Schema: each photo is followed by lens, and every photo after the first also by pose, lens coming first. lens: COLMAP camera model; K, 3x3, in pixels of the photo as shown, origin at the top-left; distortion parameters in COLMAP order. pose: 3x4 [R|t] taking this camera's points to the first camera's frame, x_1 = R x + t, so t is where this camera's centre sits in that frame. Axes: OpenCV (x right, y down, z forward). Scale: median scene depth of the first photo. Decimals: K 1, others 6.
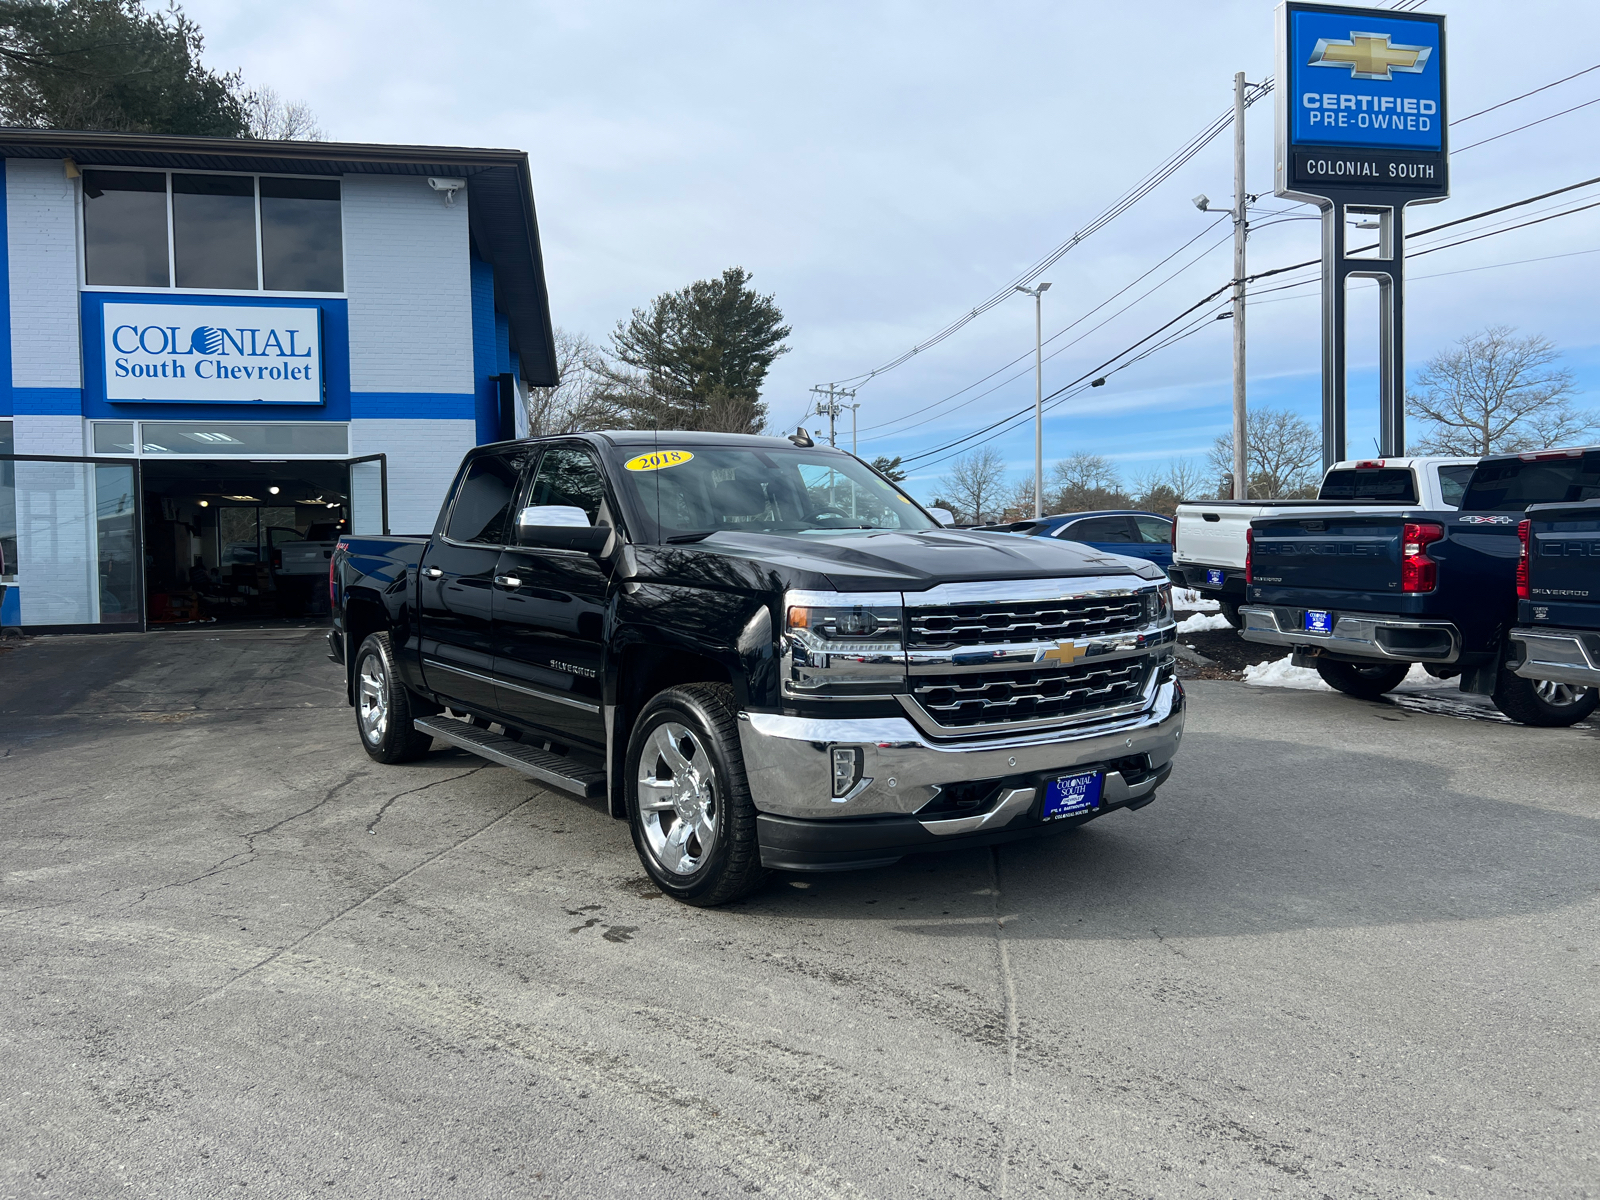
lens RADIAL K [[1183.8, 0, 800.7], [0, 1183.8, 597.5], [0, 0, 1]] dist [0.057084, -0.066298]
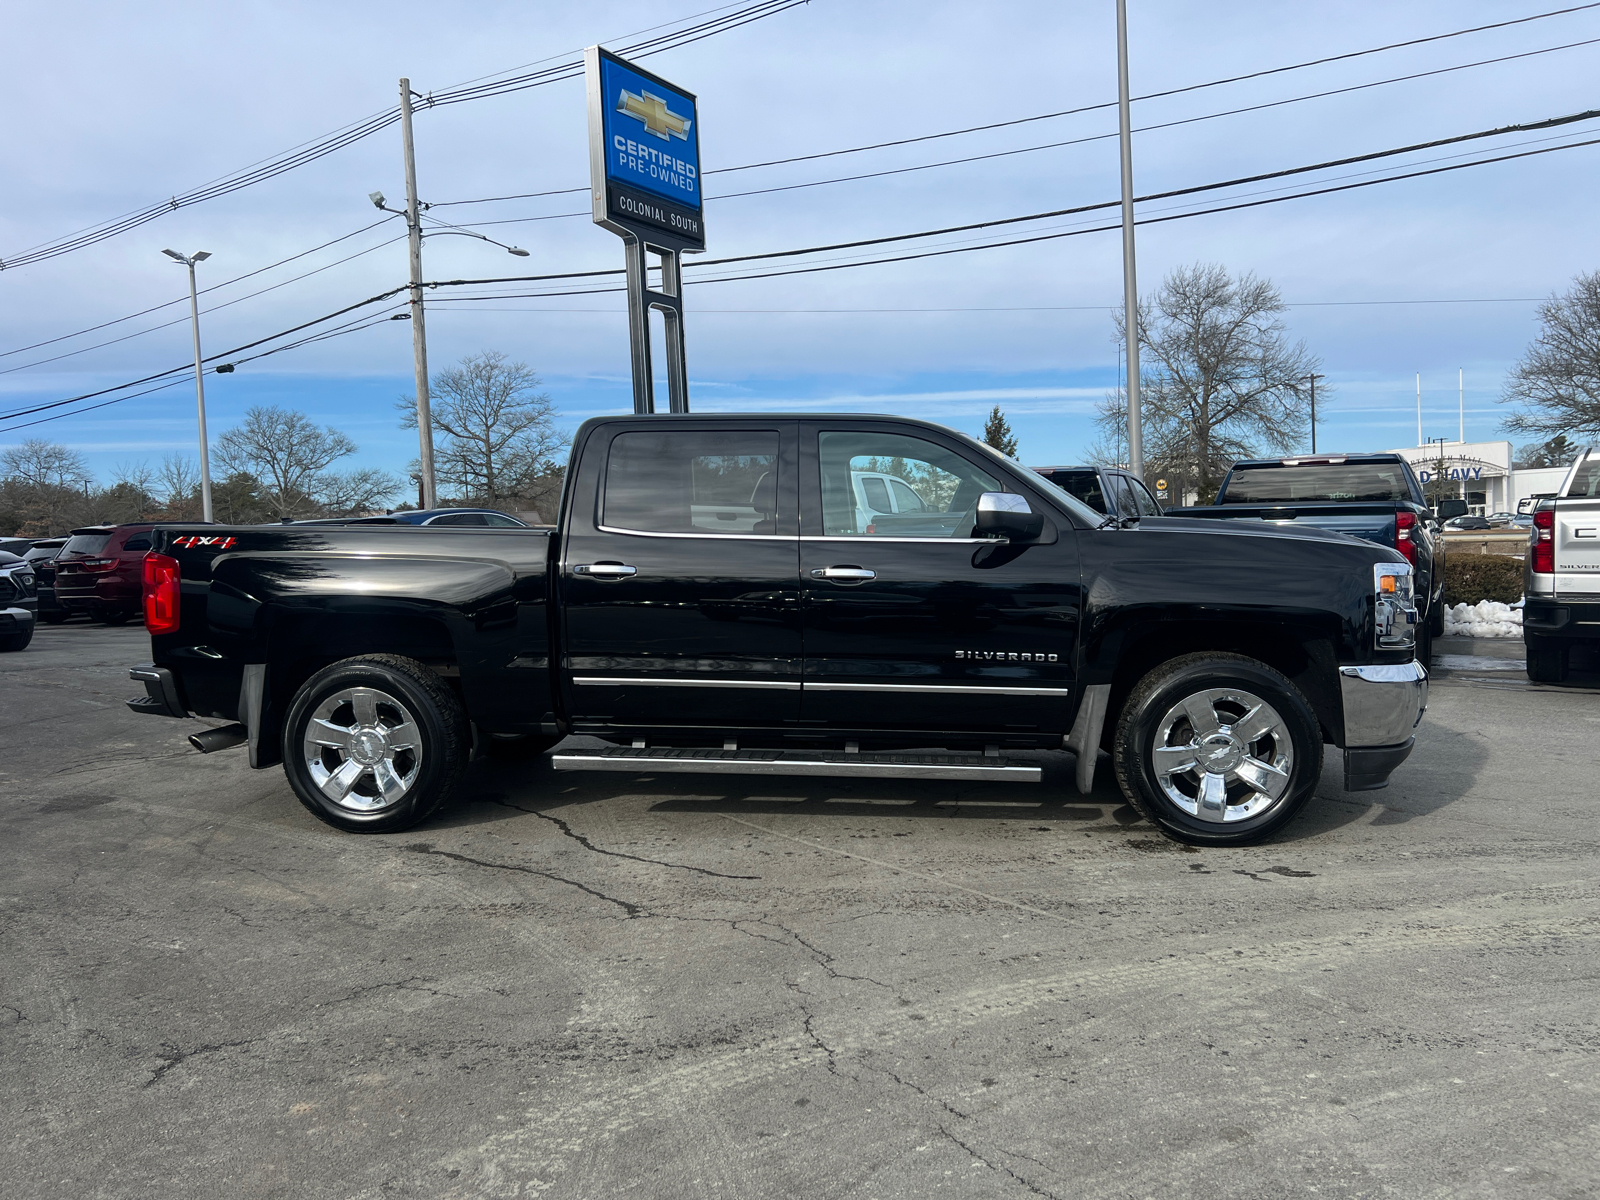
lens RADIAL K [[1183.8, 0, 814.1], [0, 1183.8, 593.5], [0, 0, 1]] dist [0.057084, -0.066298]
pose [[0.691745, -0.038147, 0.721133, -0.254053], [0.041777, 0.999045, 0.012773, -0.003126], [-0.720932, 0.021291, 0.692678, 0.106822]]
